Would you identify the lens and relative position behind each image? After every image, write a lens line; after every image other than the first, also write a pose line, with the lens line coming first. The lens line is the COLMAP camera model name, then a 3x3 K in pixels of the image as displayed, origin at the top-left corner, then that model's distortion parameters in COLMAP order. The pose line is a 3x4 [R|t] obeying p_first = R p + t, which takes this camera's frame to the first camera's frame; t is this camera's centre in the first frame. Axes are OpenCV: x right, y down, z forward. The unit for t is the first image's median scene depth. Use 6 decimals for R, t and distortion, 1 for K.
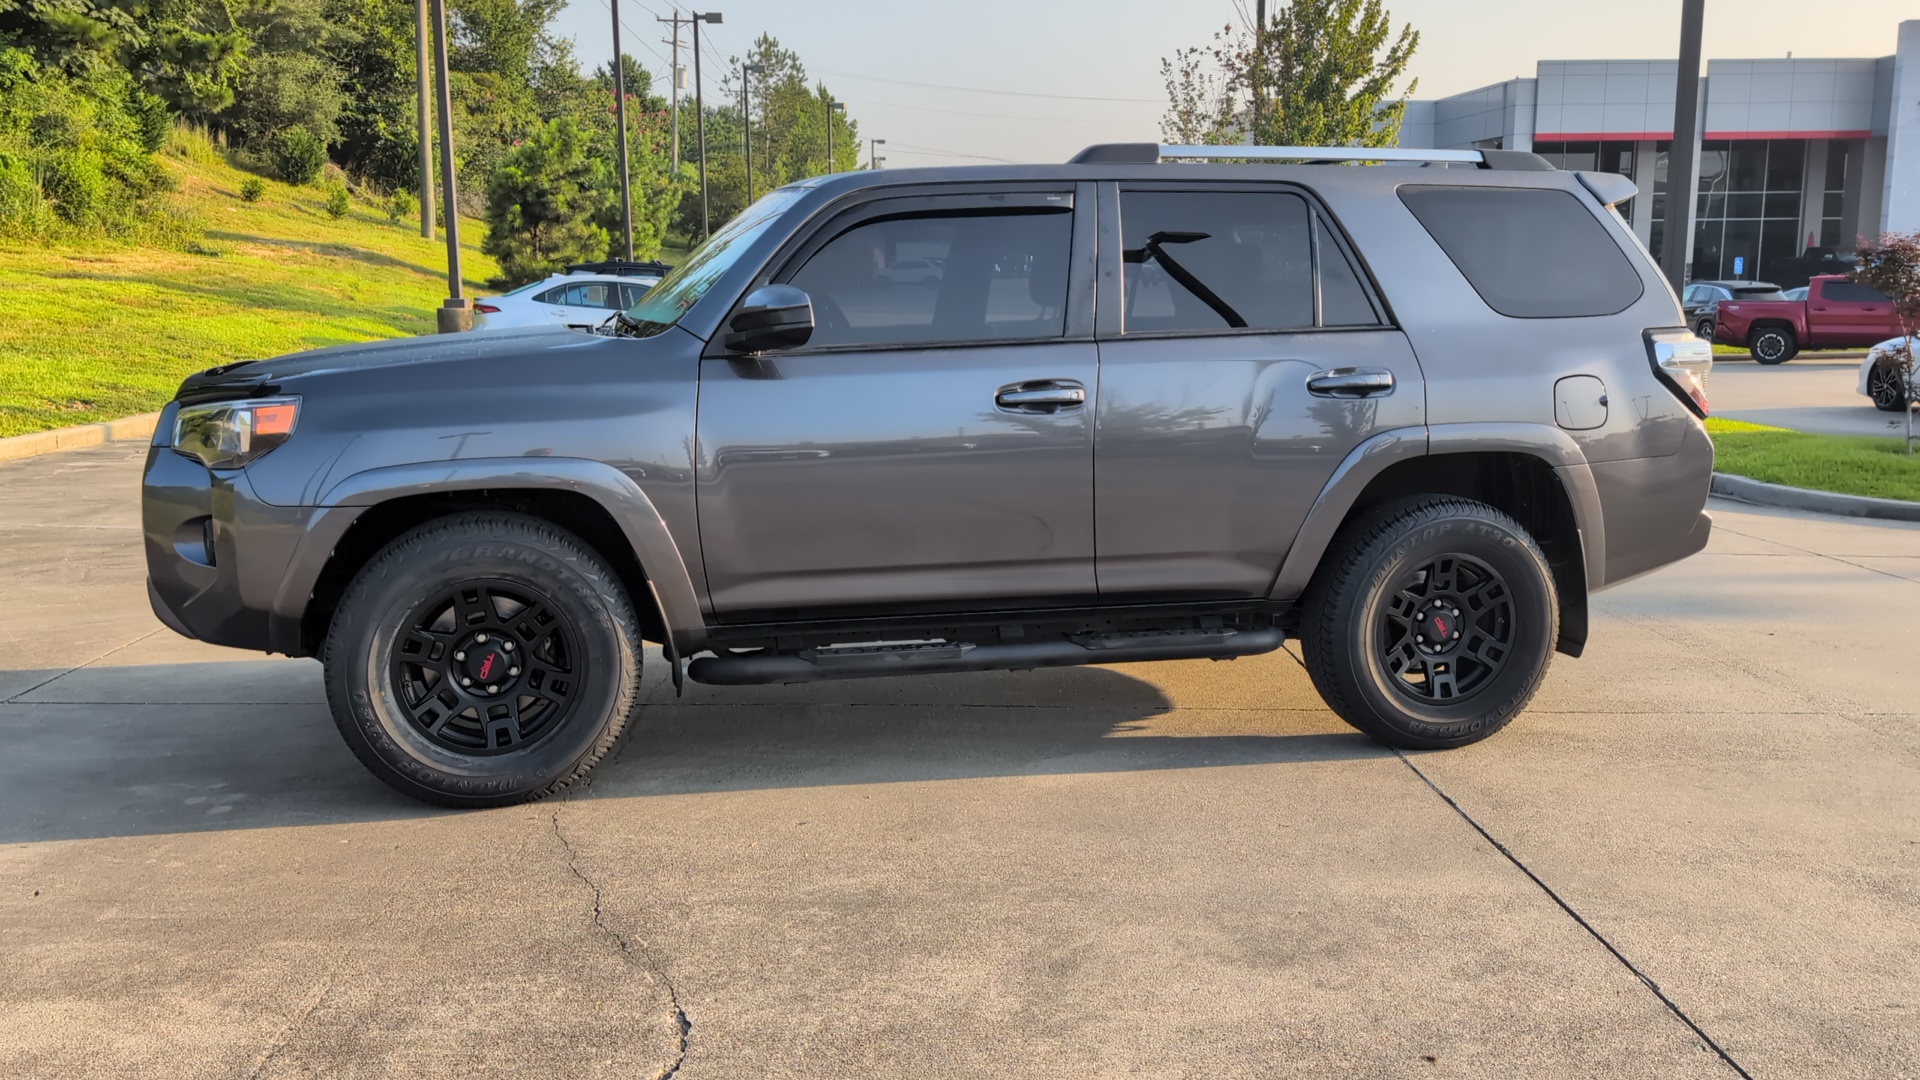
lens RADIAL K [[1636.2, 0, 957.8], [0, 1636.2, 548.6], [0, 0, 1]] dist [0.011948, 0.002364]
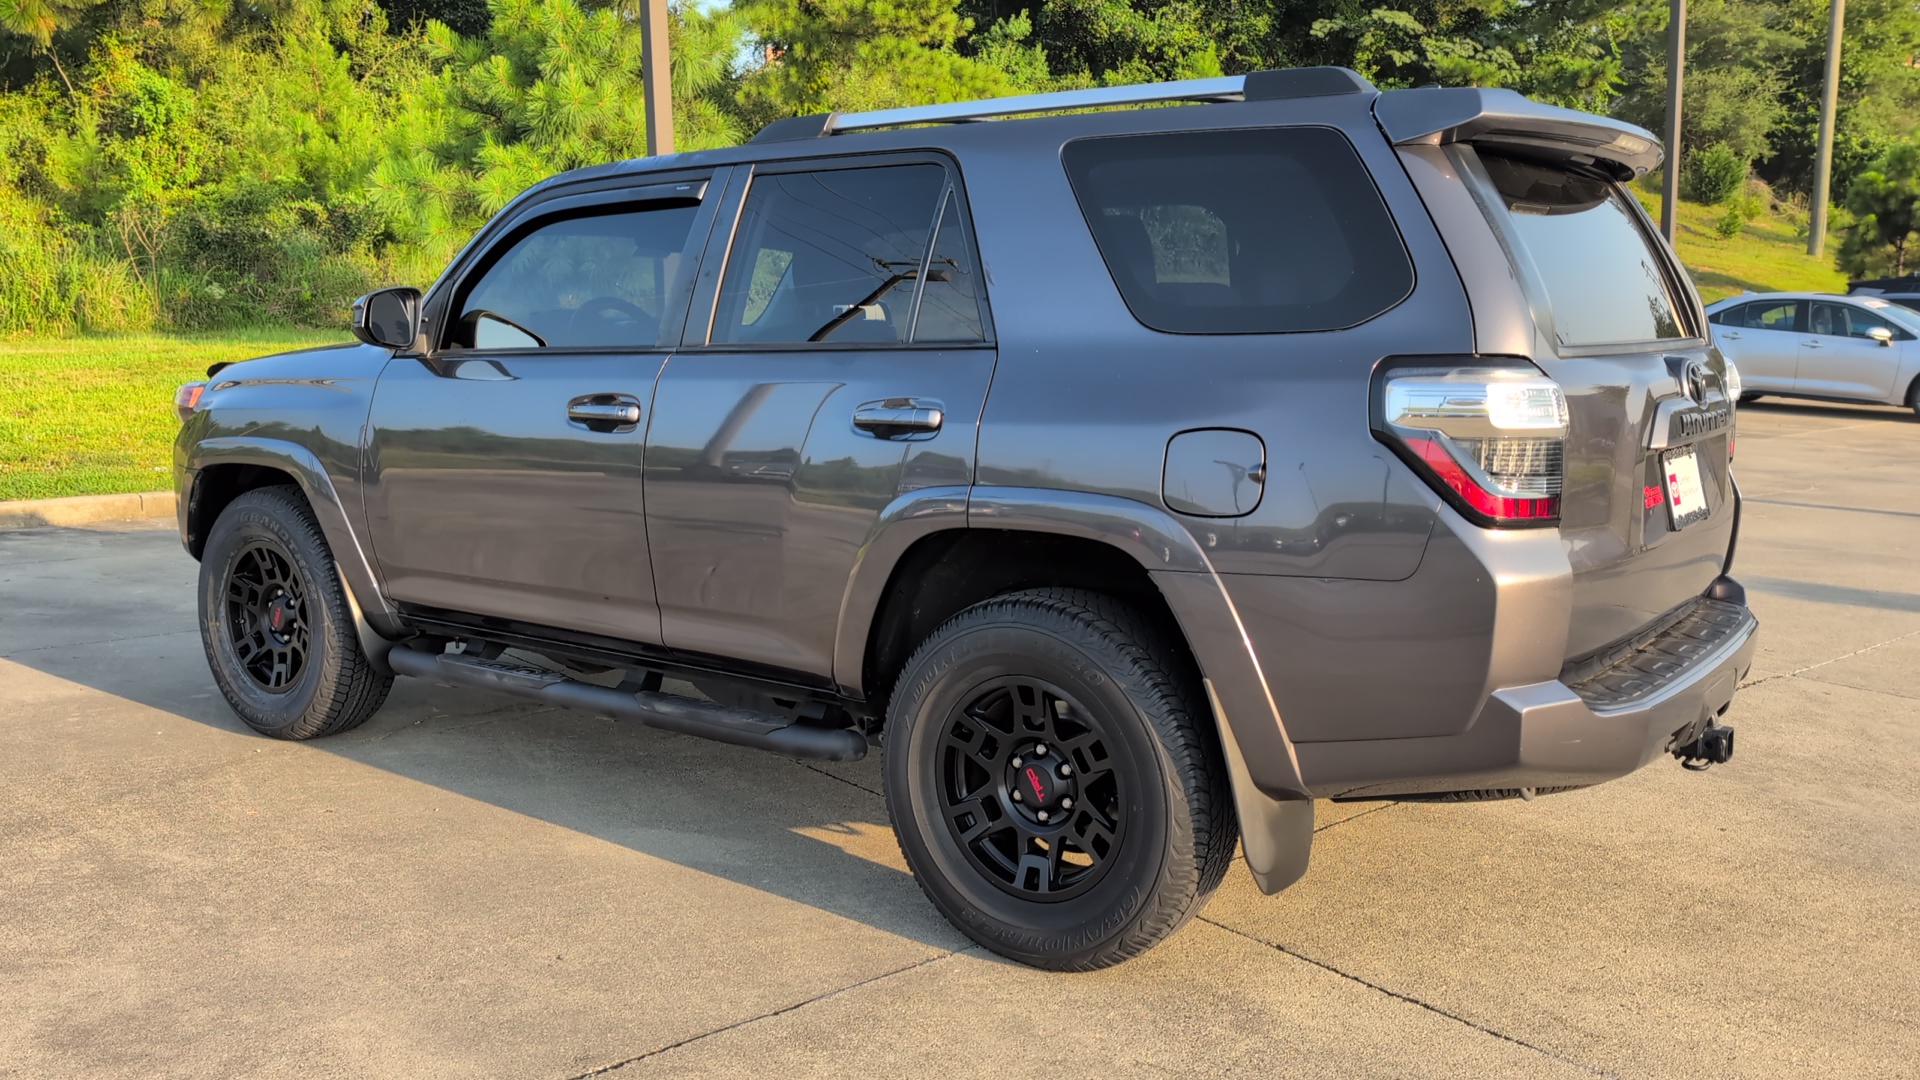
lens RADIAL K [[1636.2, 0, 950.0], [0, 1636.2, 533.6], [0, 0, 1]] dist [0.011948, 0.002364]
pose [[0.632529, 0.105483, -0.767320, 0.142575], [-0.123478, 0.991746, 0.034547, -0.013636], [0.764631, 0.072896, 0.640333, 0.096466]]
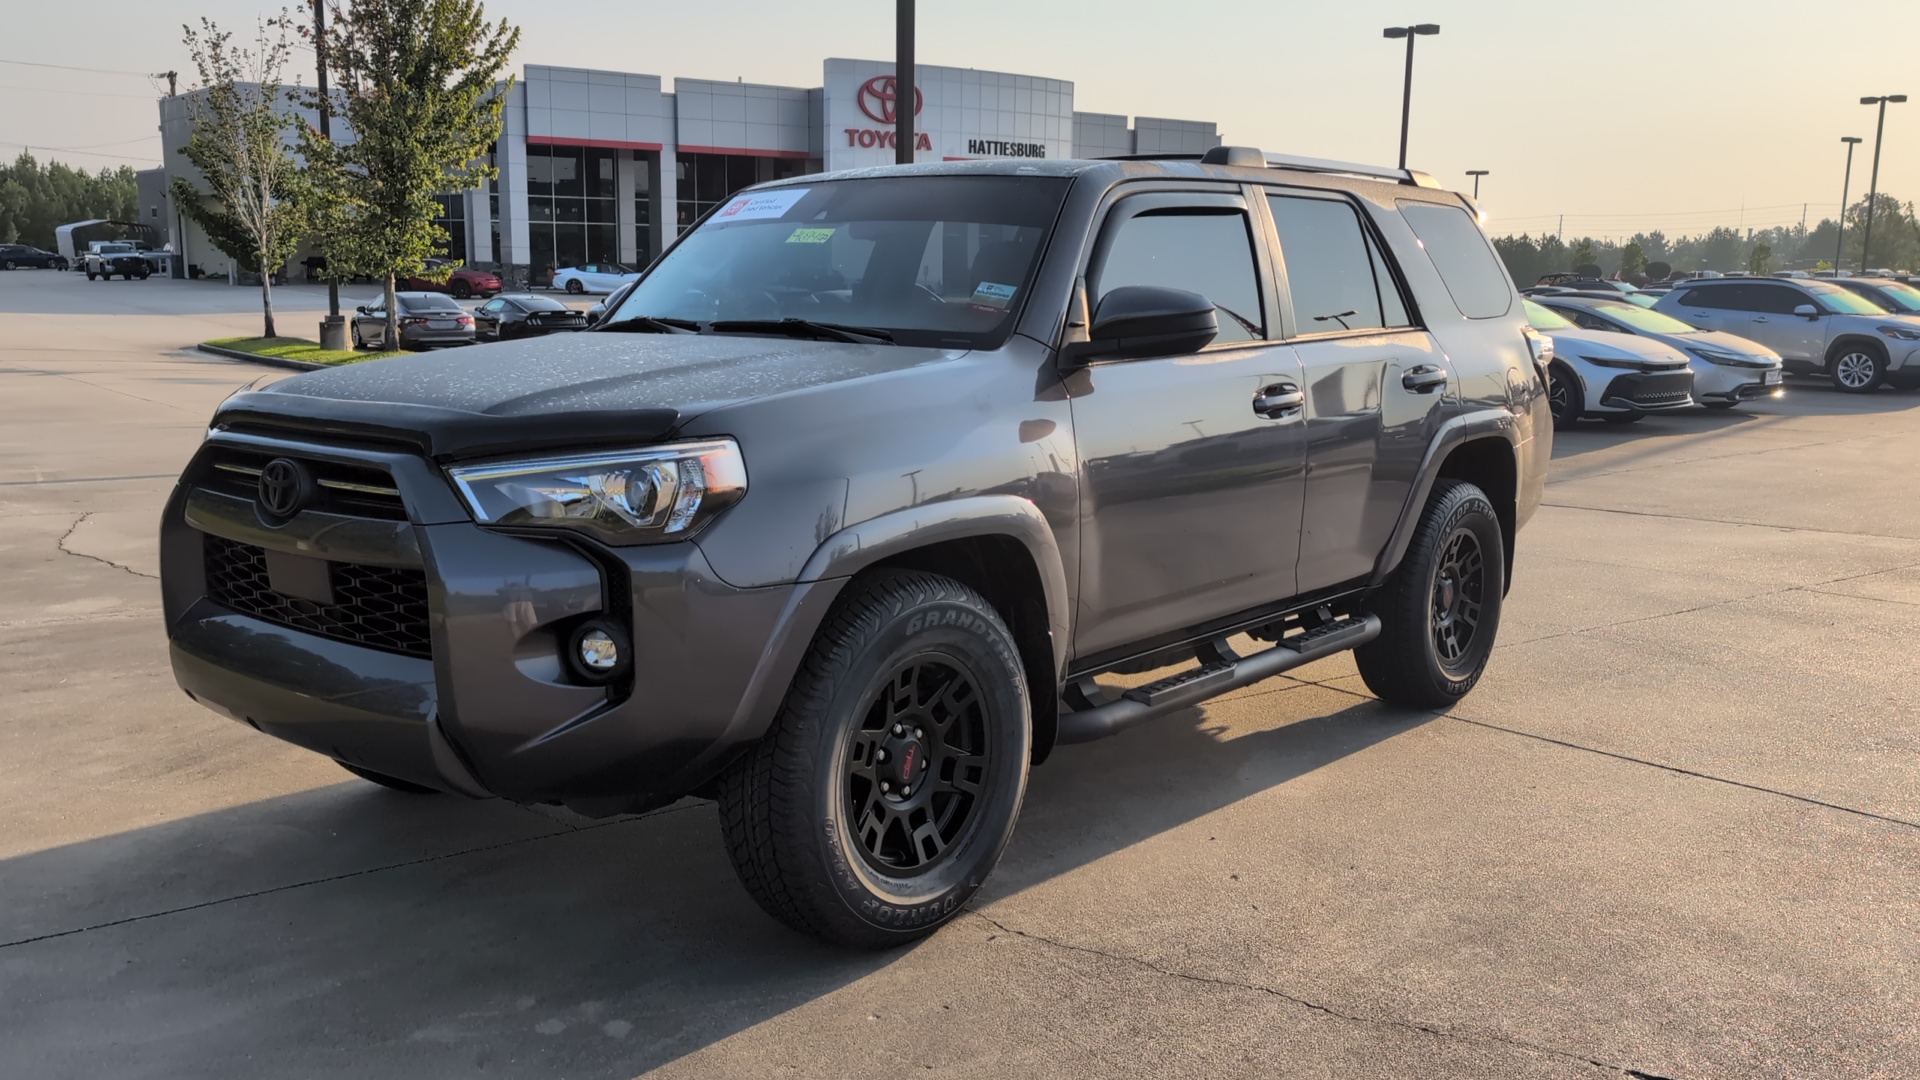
lens RADIAL K [[1636.2, 0, 960.7], [0, 1636.2, 544.5], [0, 0, 1]] dist [0.011948, 0.002364]
pose [[0.802355, -0.086653, 0.590523, -0.114588], [0.087381, 0.995798, 0.027398, -0.008458], [-0.590416, 0.029618, 0.806556, 0.053472]]
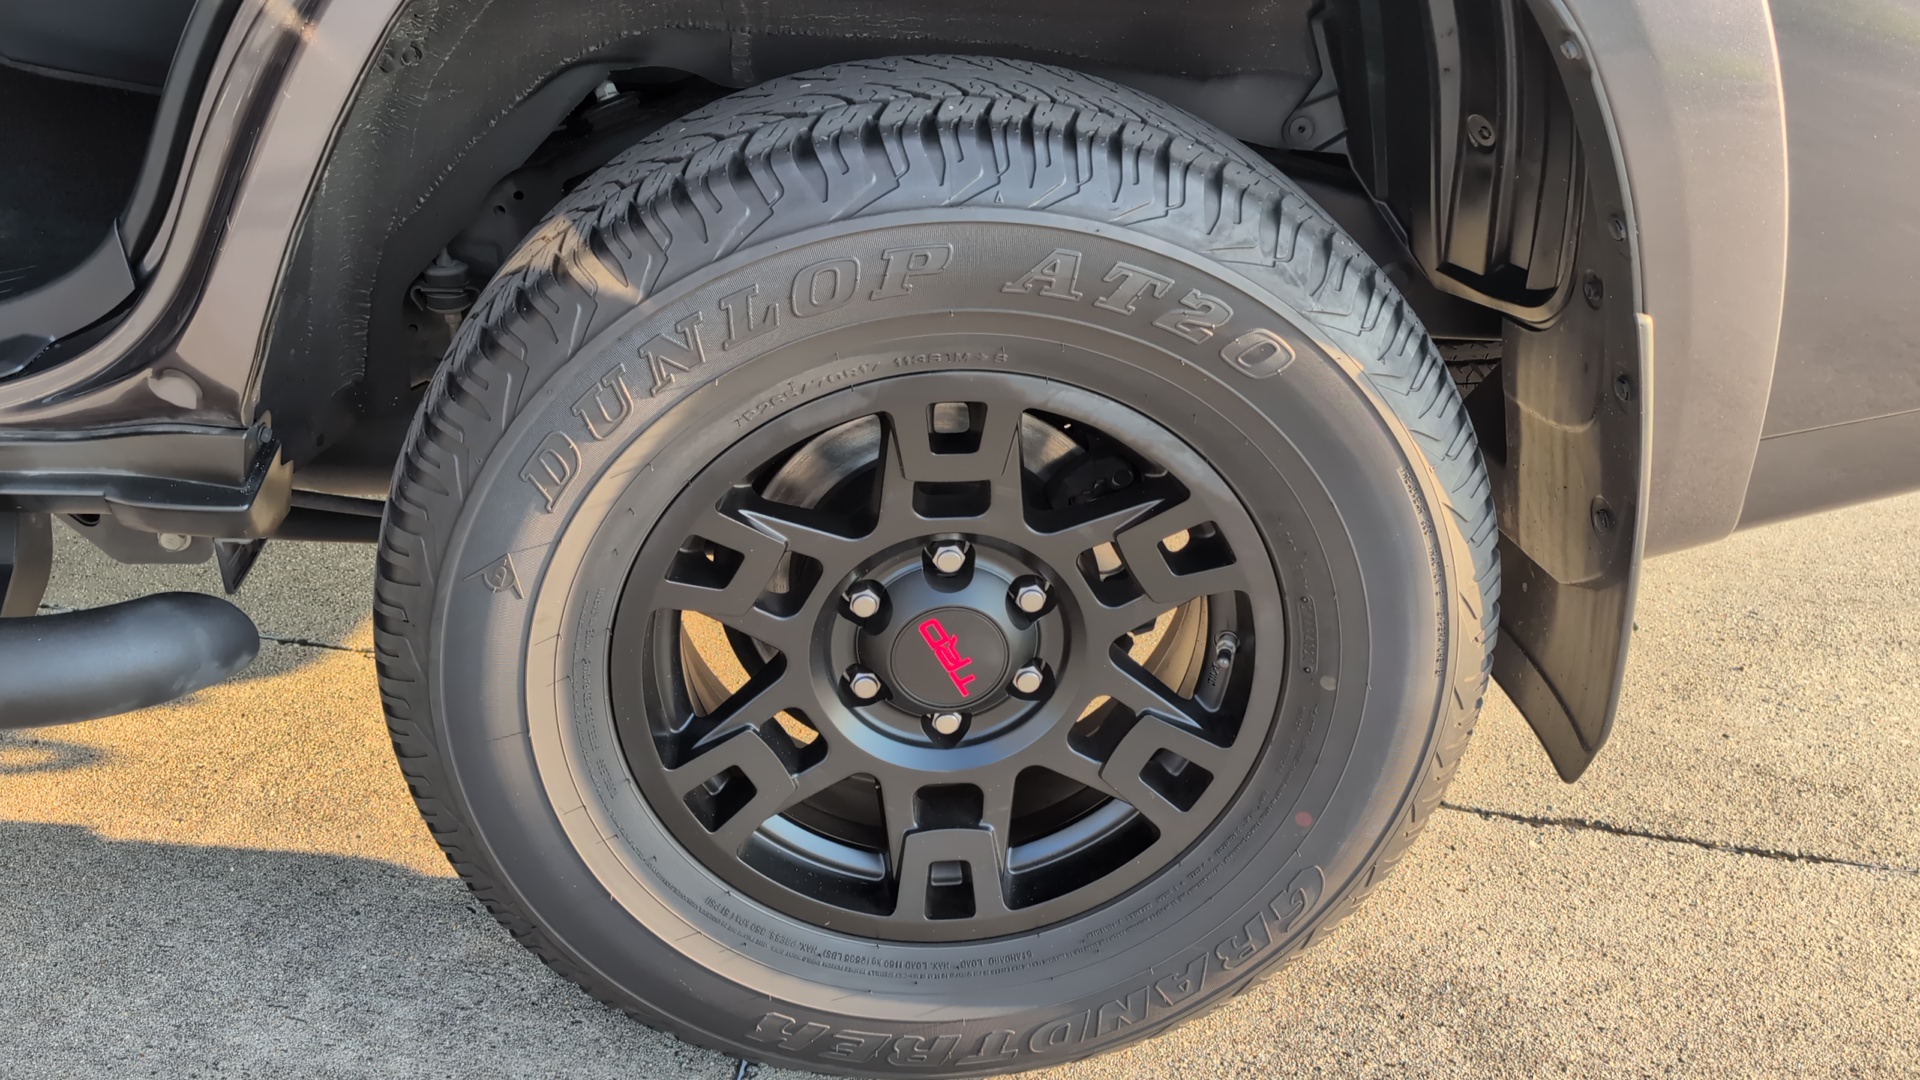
lens RADIAL K [[1636.2, 0, 971.3], [0, 1636.2, 547.7], [0, 0, 1]] dist [0.011948, 0.002364]
pose [[0.984245, 0.127531, -0.122468, 0.059250], [-0.081825, 0.942544, 0.323906, -0.008028], [0.156739, -0.308782, 0.938129, 0.142598]]
